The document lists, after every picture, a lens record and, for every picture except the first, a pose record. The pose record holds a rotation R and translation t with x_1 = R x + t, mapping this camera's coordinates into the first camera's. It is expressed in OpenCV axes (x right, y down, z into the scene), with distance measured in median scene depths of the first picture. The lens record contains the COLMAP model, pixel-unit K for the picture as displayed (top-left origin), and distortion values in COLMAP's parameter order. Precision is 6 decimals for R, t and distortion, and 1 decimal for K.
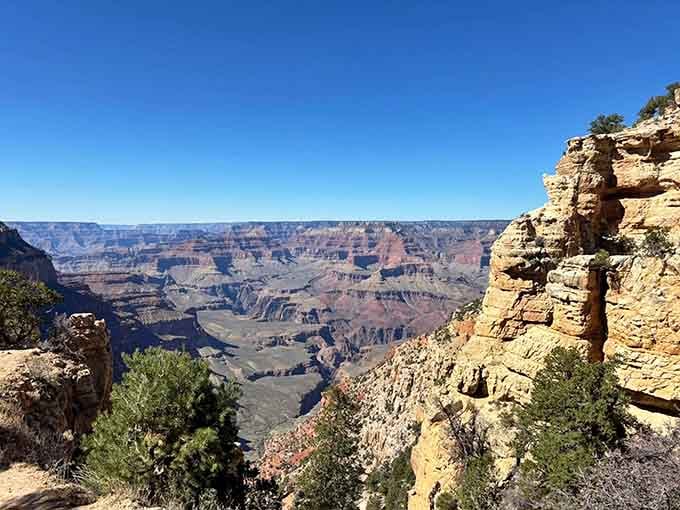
lens RADIAL K [[726.8, 0, 341.5], [0, 726.8, 251.0], [0, 0, 1]] dist [0.077357, 0.000000]
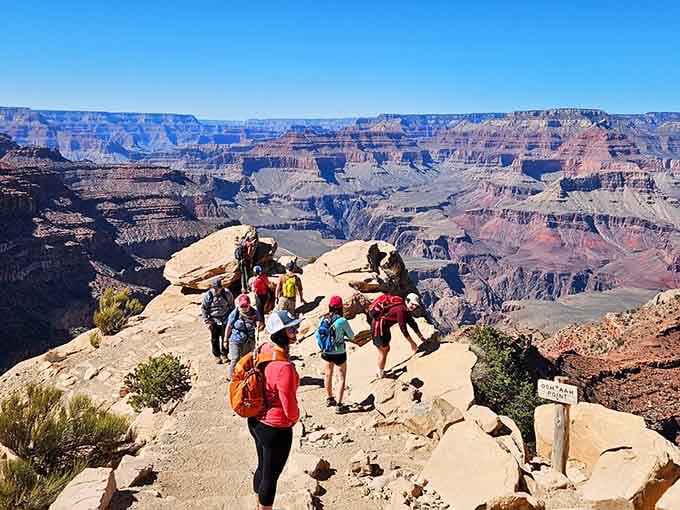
lens RADIAL K [[726.8, 0, 335.6], [0, 726.8, 256.8], [0, 0, 1]] dist [0.077357, 0.000000]
pose [[0.952104, 0.059273, -0.299974, 0.062360], [-0.031148, 0.994729, 0.097690, 0.036067], [0.304183, -0.083668, 0.948932, 0.340296]]
